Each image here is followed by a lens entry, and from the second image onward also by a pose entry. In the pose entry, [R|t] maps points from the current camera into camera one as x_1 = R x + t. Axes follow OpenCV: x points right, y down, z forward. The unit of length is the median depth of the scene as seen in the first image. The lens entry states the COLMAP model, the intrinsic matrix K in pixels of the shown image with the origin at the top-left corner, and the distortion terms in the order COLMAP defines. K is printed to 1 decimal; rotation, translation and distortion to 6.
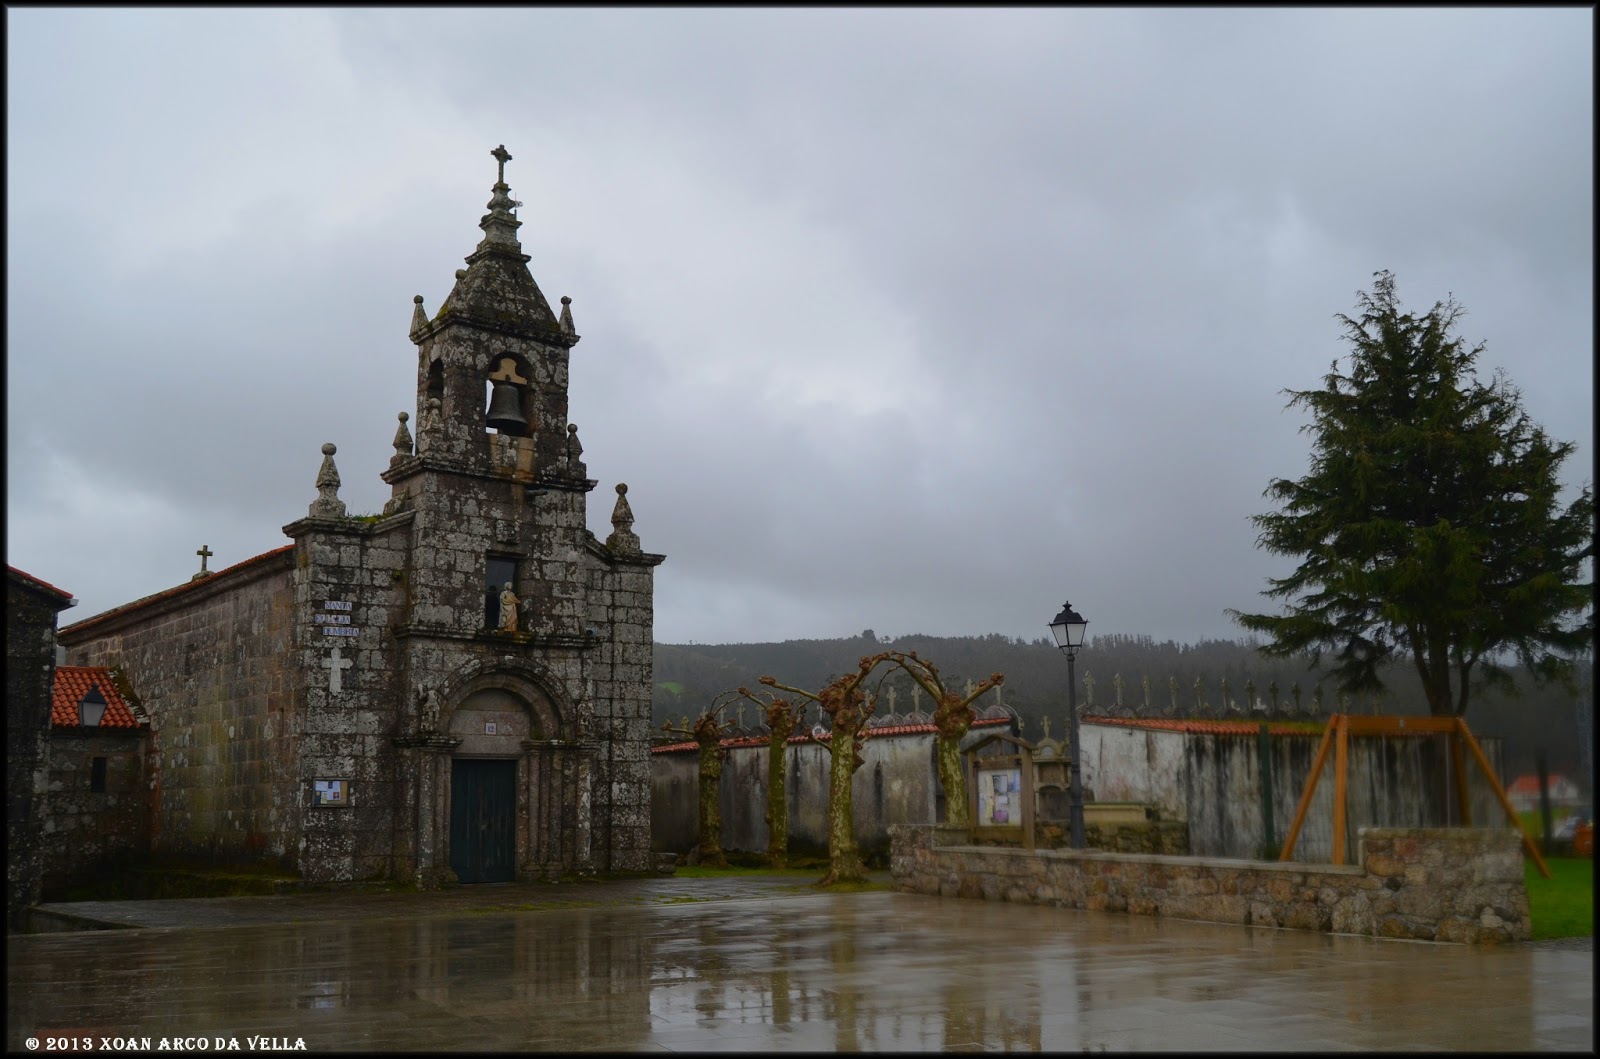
lens RADIAL K [[1594.5, 0, 800.0], [0, 1594.5, 529.5], [0, 0, 1]] dist [-0.067269, 0.008453]
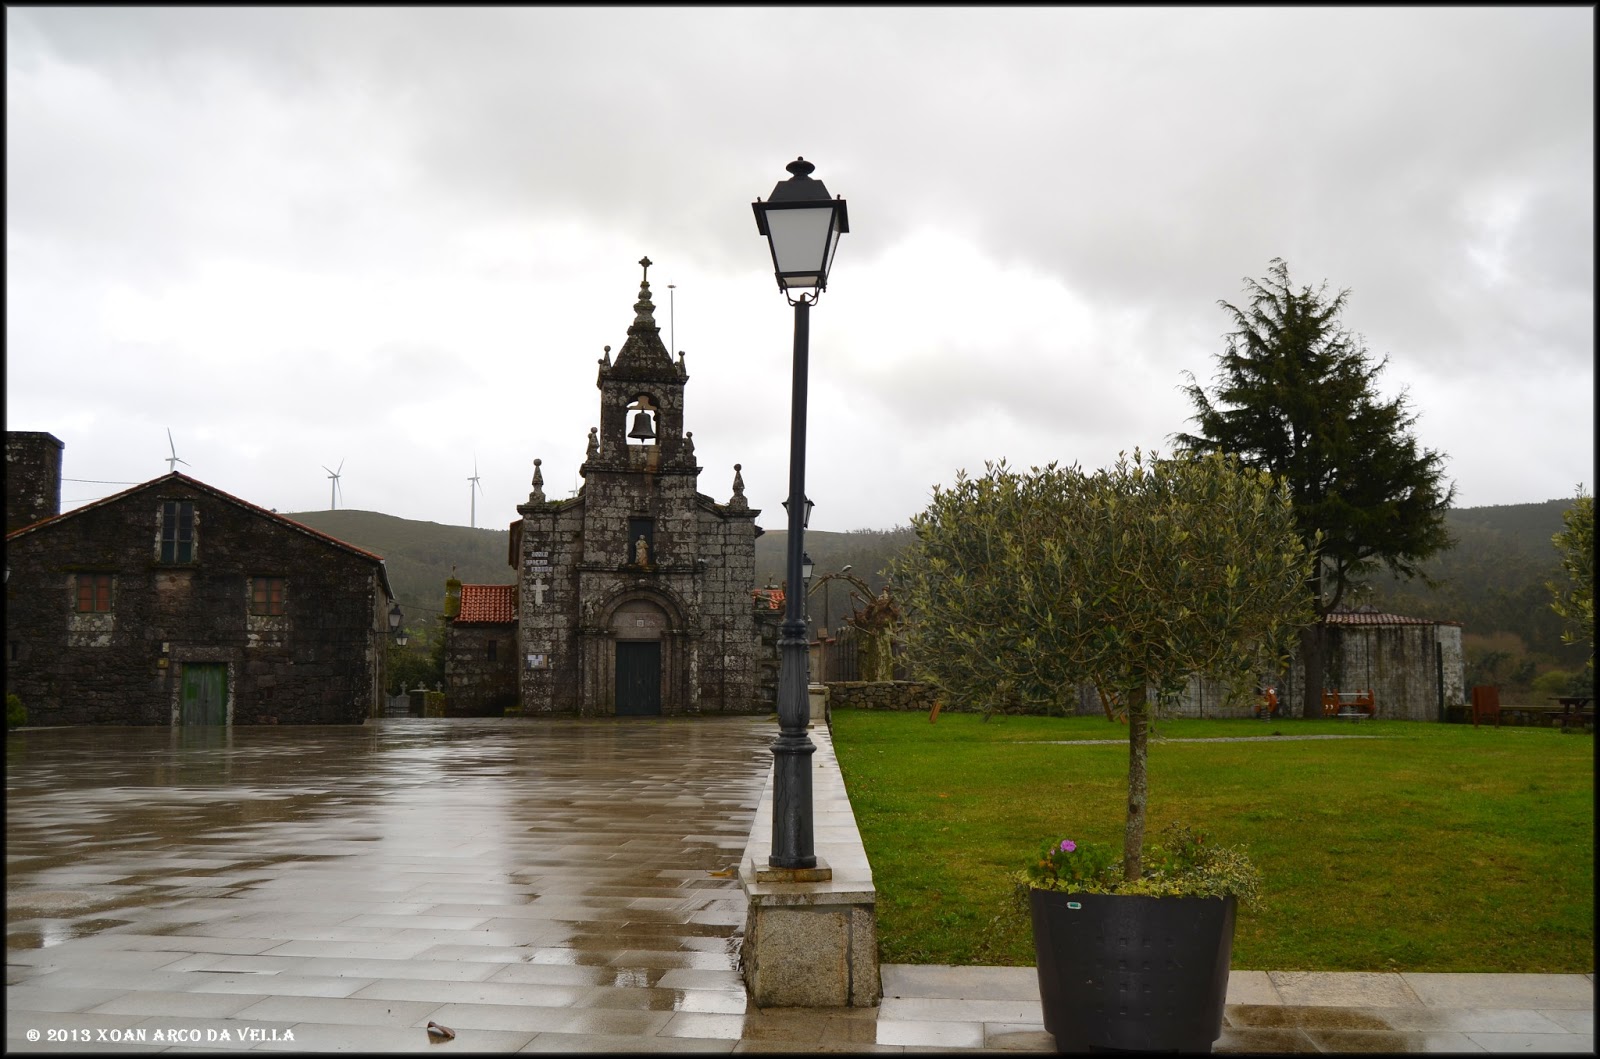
lens RADIAL K [[1594.5, 0, 800.0], [0, 1594.5, 529.5], [0, 0, 1]] dist [-0.067269, 0.008453]
pose [[0.880546, -0.031726, -0.472897, 0.733314], [0.070232, 0.995476, 0.063989, -0.065882], [0.468728, -0.089557, 0.878791, -0.368889]]
